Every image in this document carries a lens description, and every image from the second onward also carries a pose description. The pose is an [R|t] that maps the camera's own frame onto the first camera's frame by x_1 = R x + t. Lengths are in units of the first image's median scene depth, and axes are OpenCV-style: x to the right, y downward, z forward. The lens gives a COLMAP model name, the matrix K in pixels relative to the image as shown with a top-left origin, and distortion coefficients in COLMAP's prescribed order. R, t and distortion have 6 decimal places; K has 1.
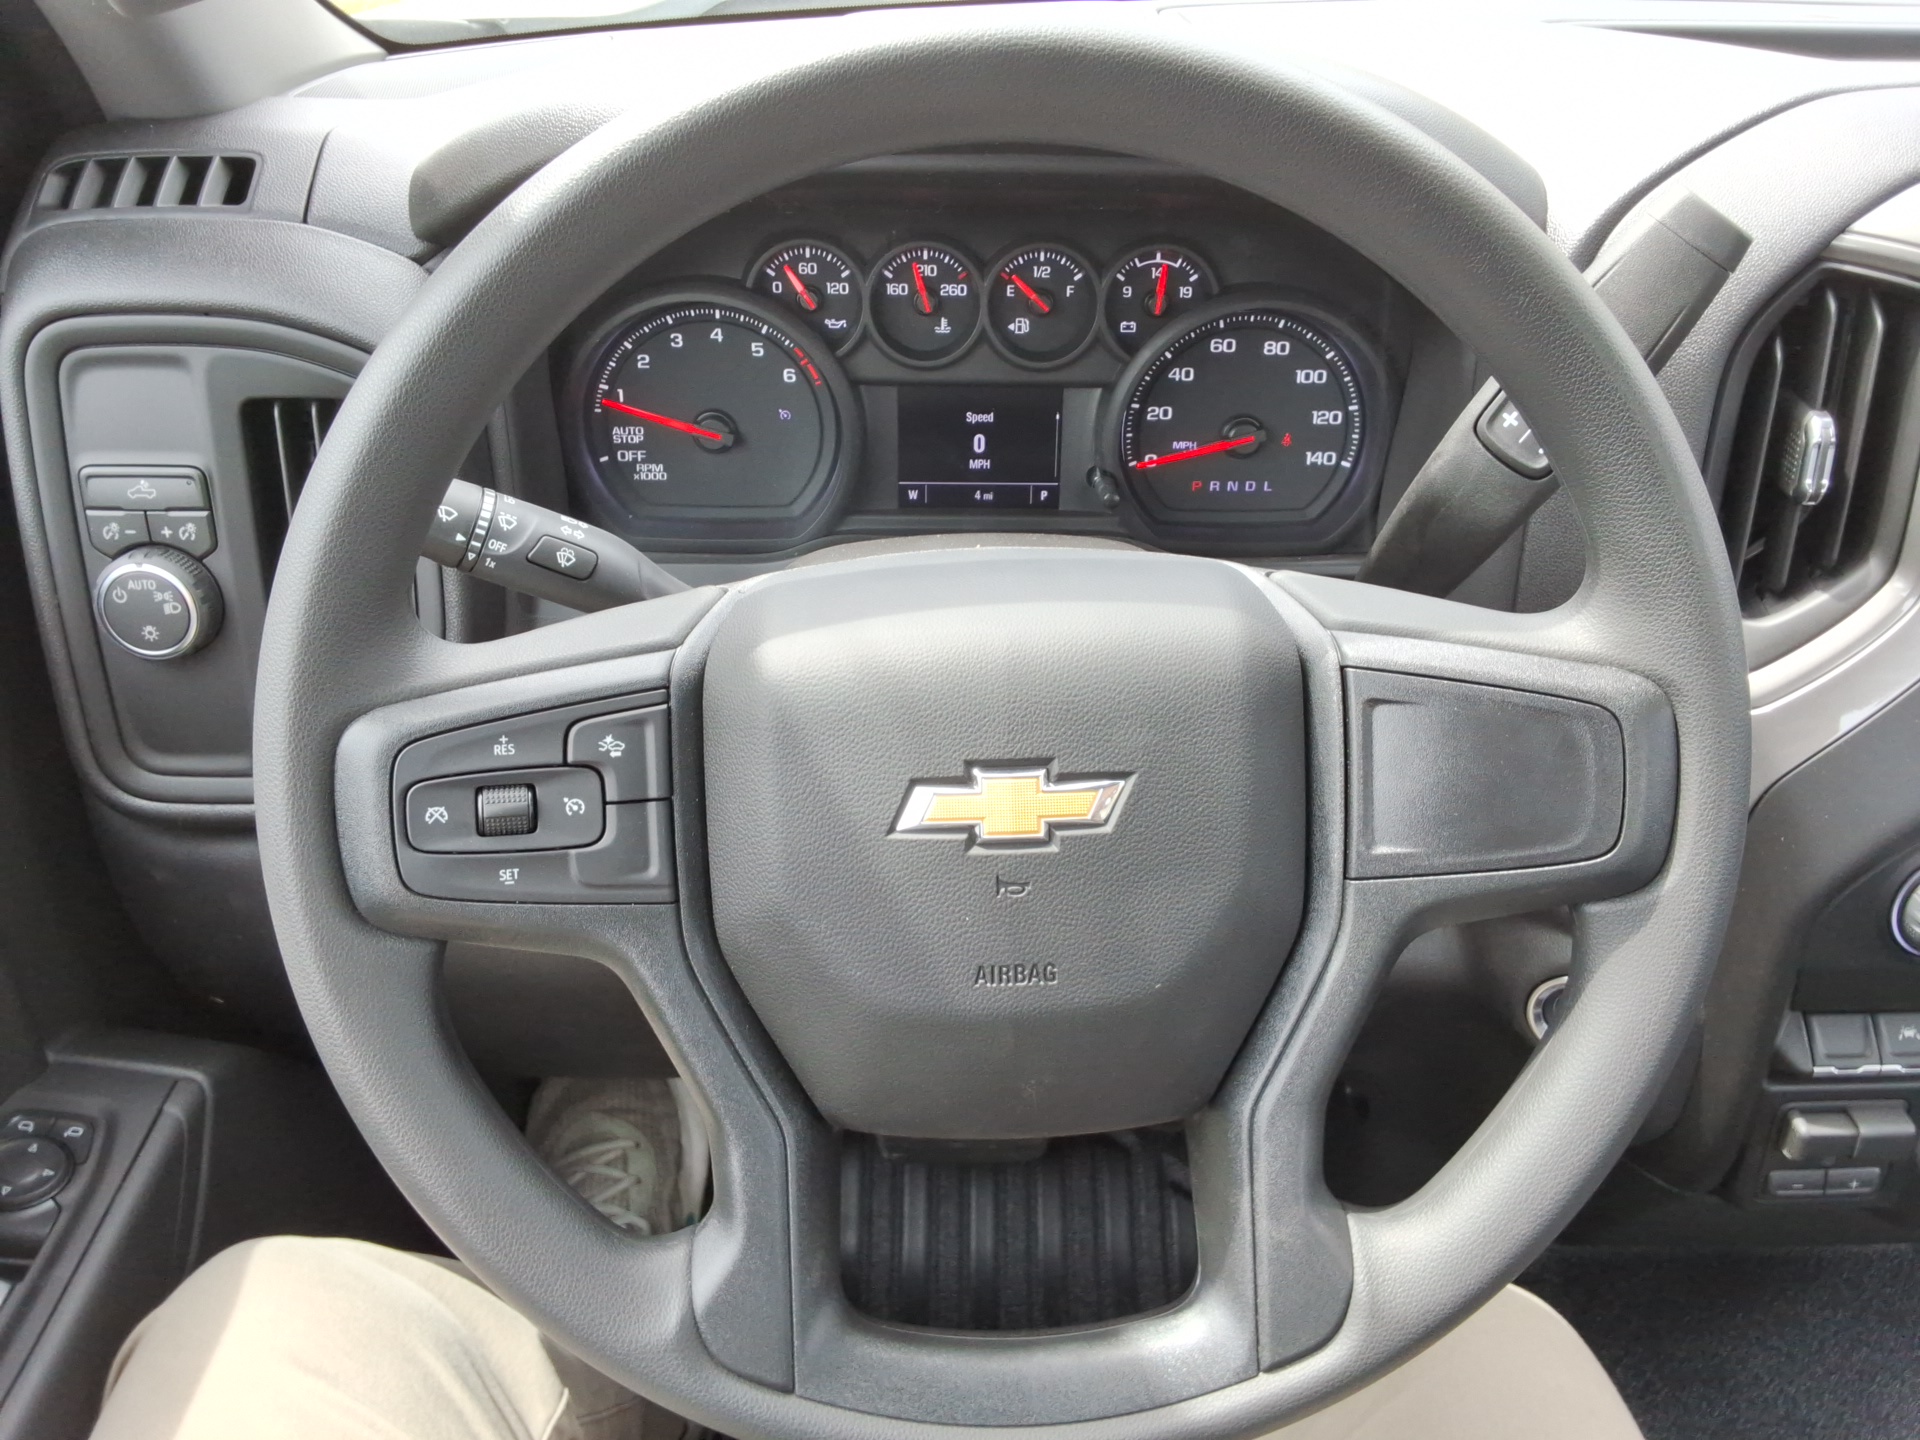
lens RADIAL K [[1529.3, 0, 978.3], [0, 1529.3, 717.3], [0, 0, 1]] dist [0.140184, -0.215193]
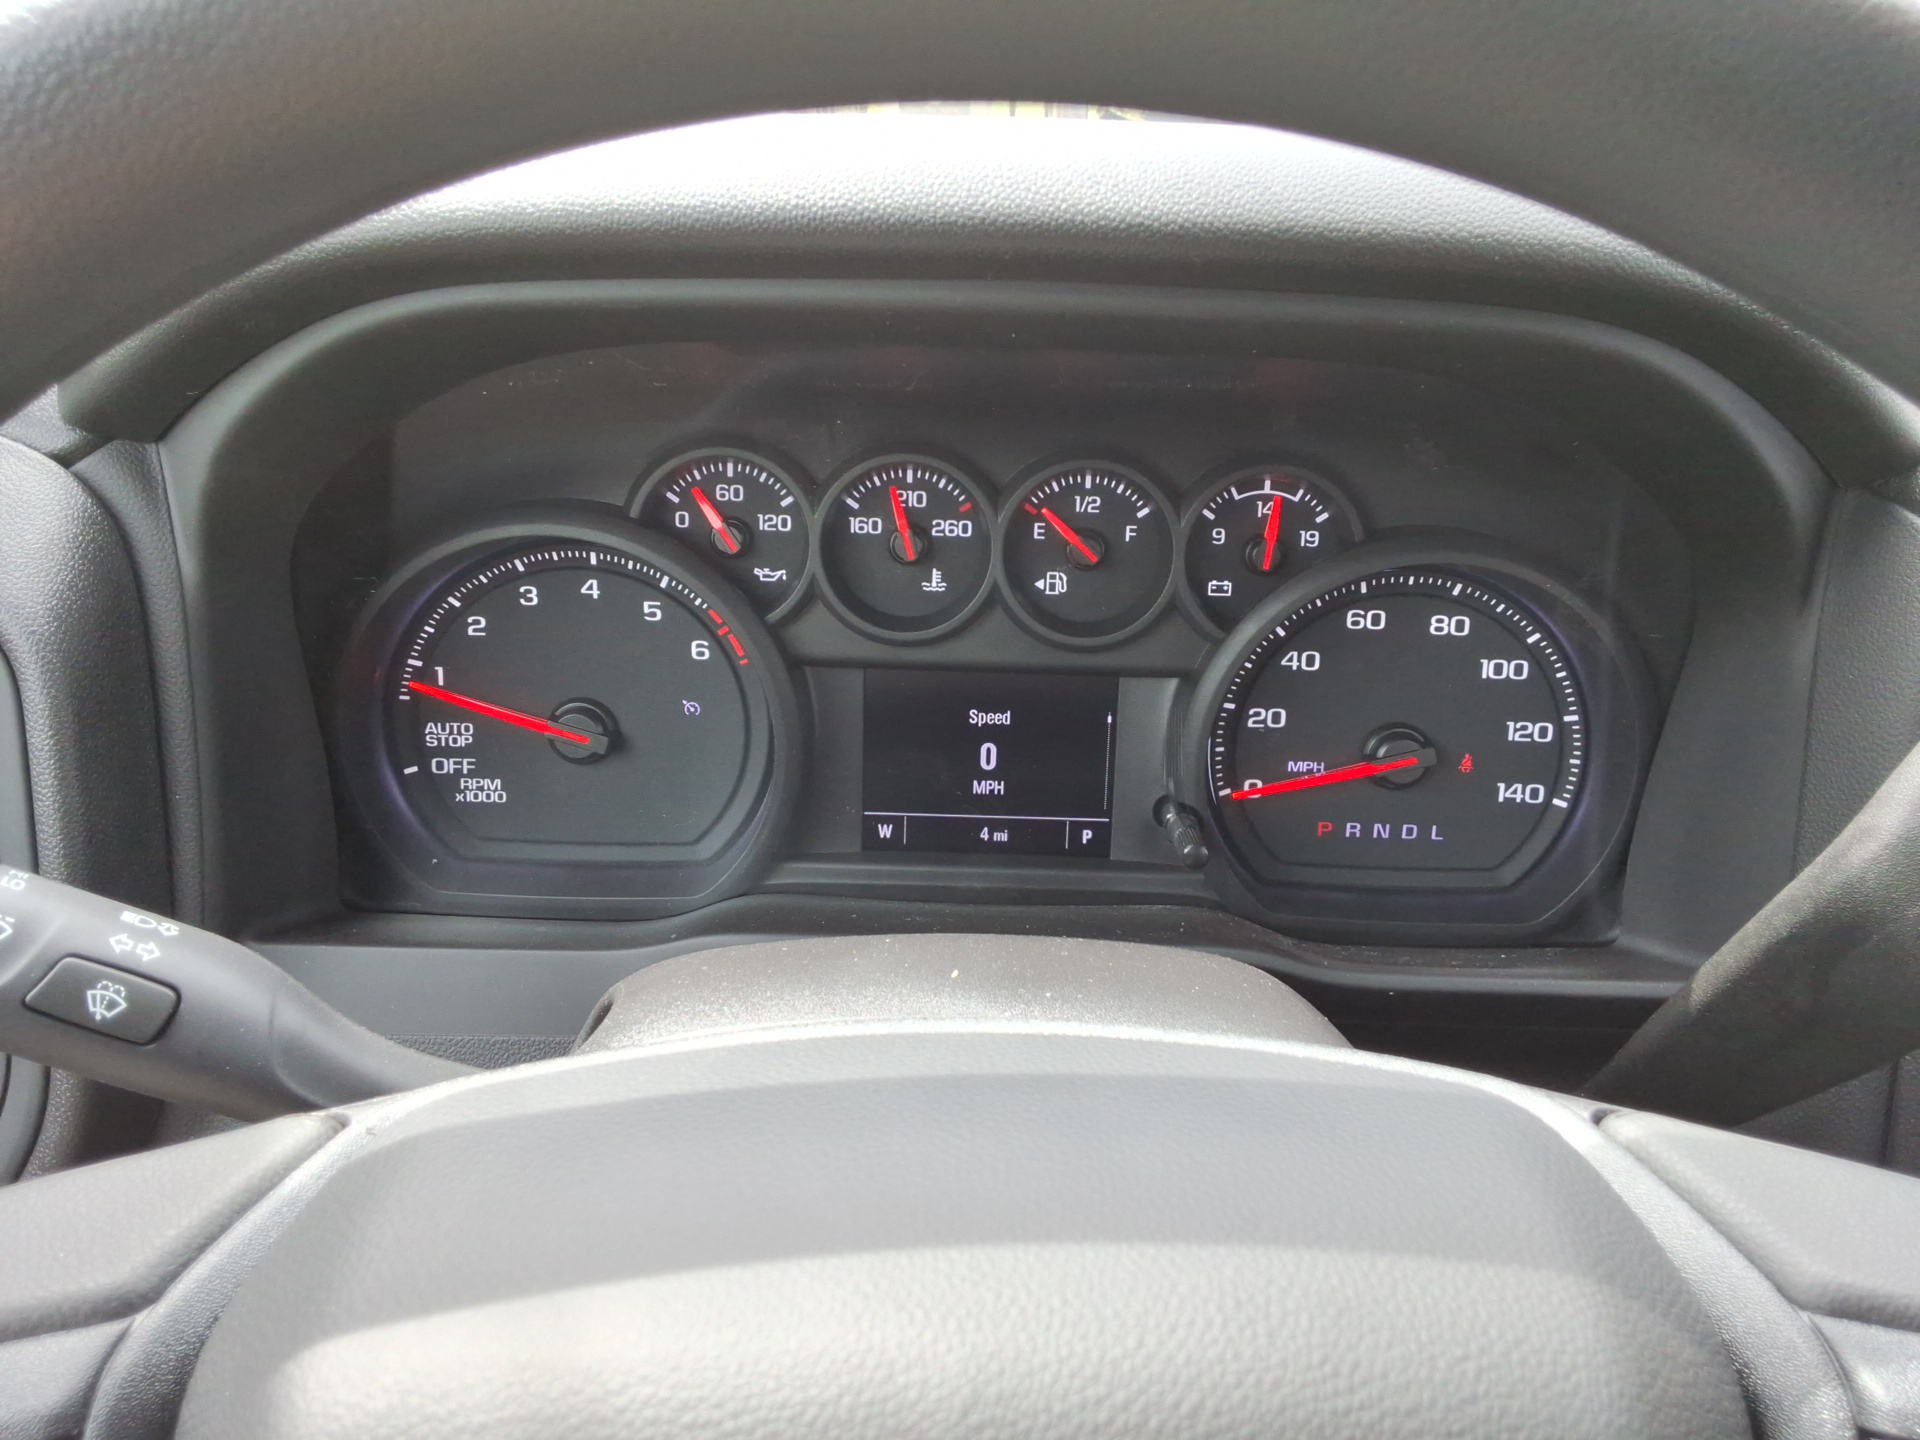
lens RADIAL K [[1529.3, 0, 978.3], [0, 1529.3, 717.3], [0, 0, 1]] dist [0.140184, -0.215193]
pose [[0.999123, 0.021982, -0.035631, 0.020188], [-0.027929, 0.983977, -0.176096, -0.084557], [0.031189, 0.176937, 0.983728, 0.378182]]
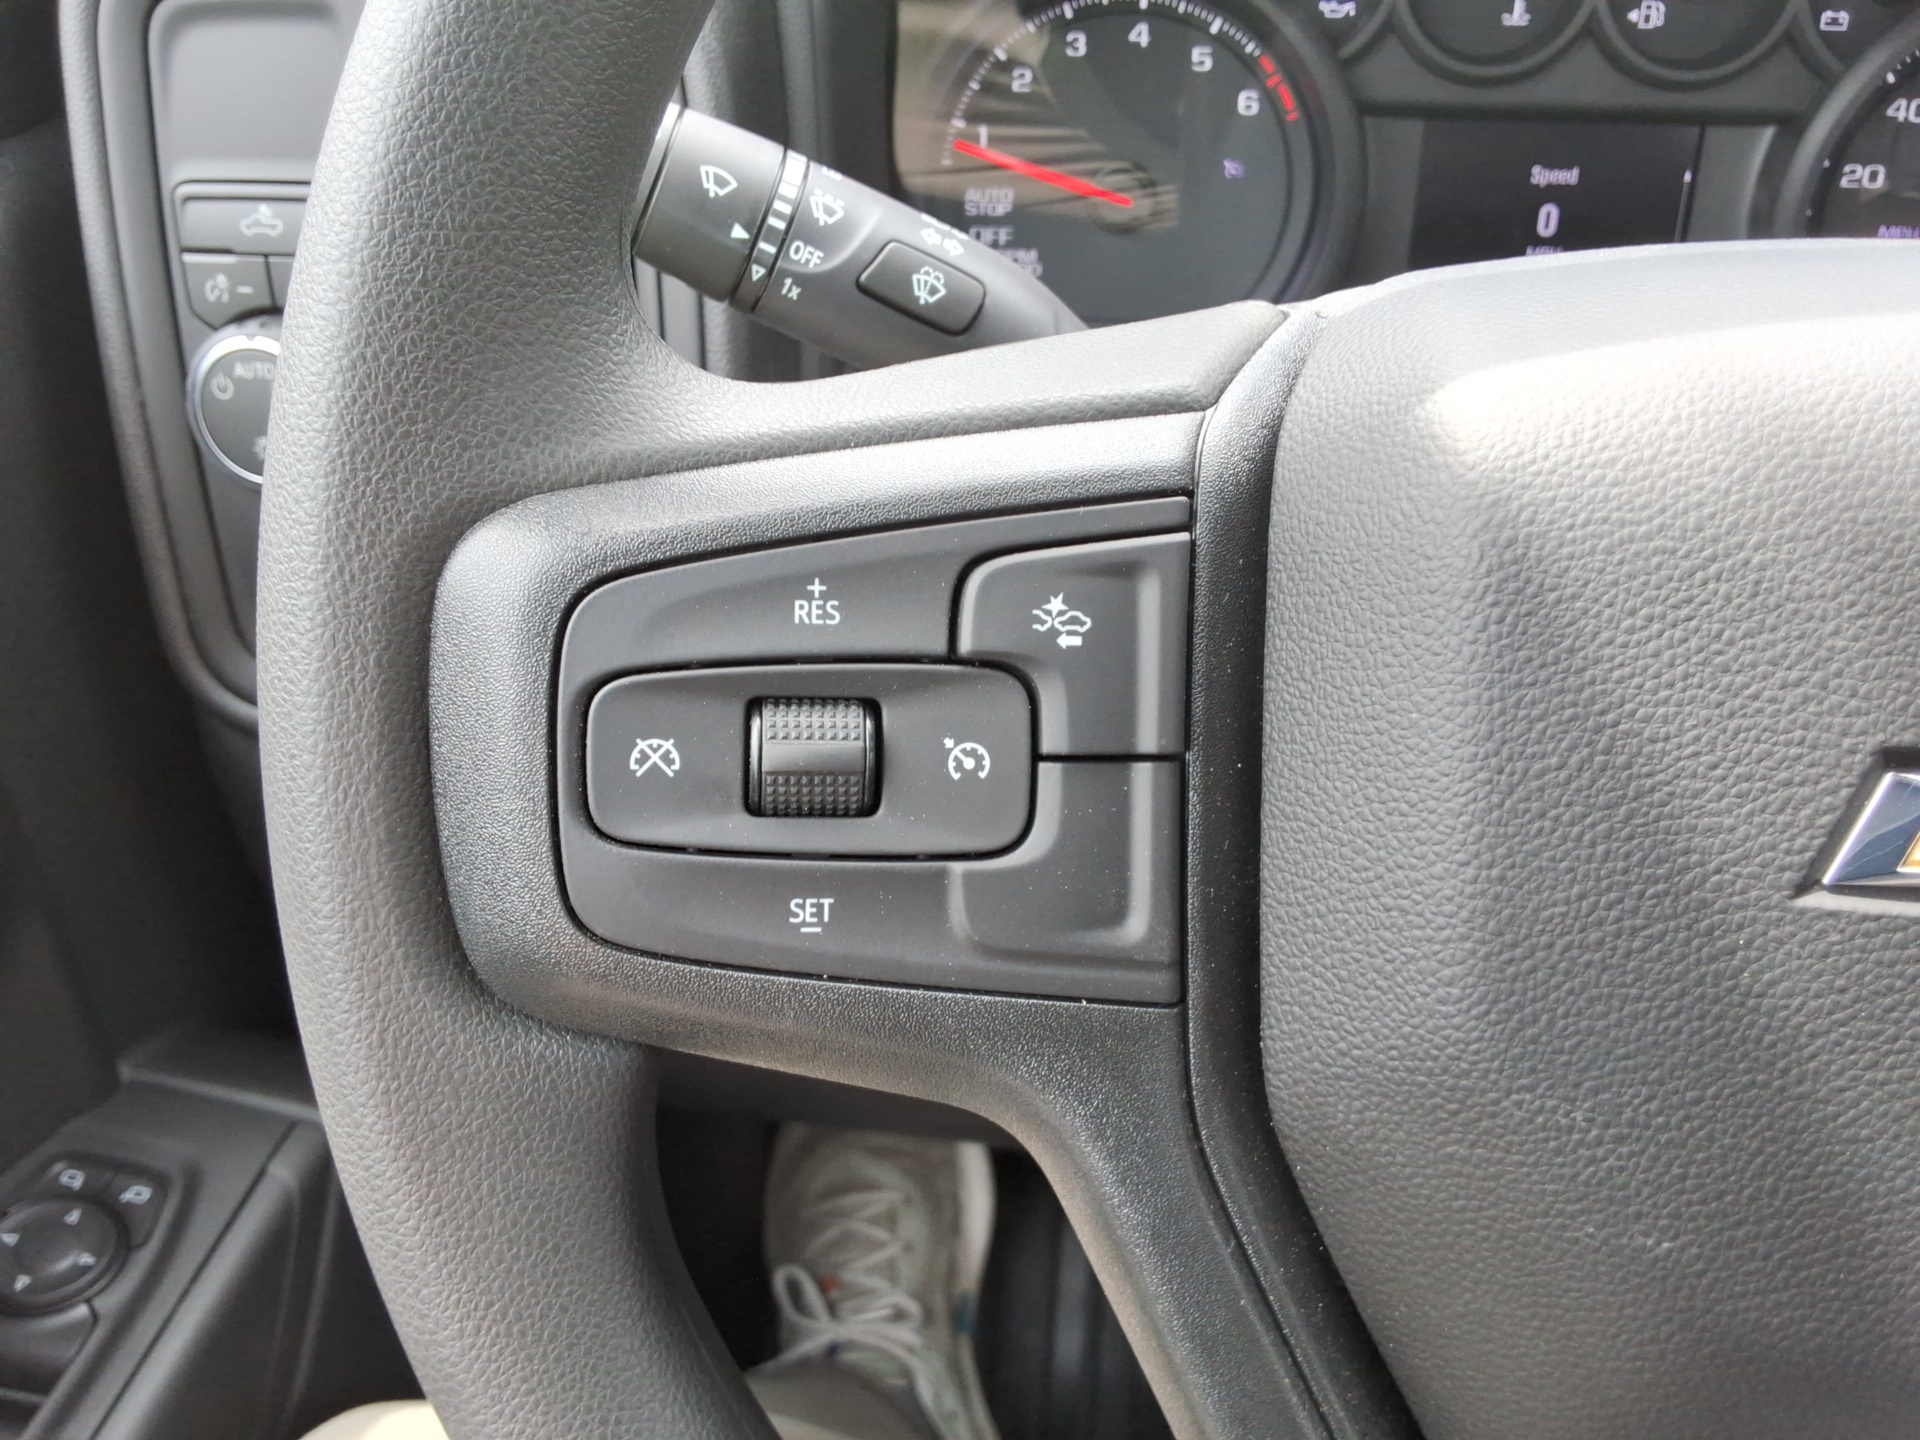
lens RADIAL K [[1529.3, 0, 978.3], [0, 1529.3, 717.3], [0, 0, 1]] dist [0.140184, -0.215193]
pose [[0.986244, 0.062732, -0.152928, -0.121855], [-0.060891, 0.998005, 0.016694, 0.024326], [0.153670, -0.007153, 0.988096, 0.366792]]
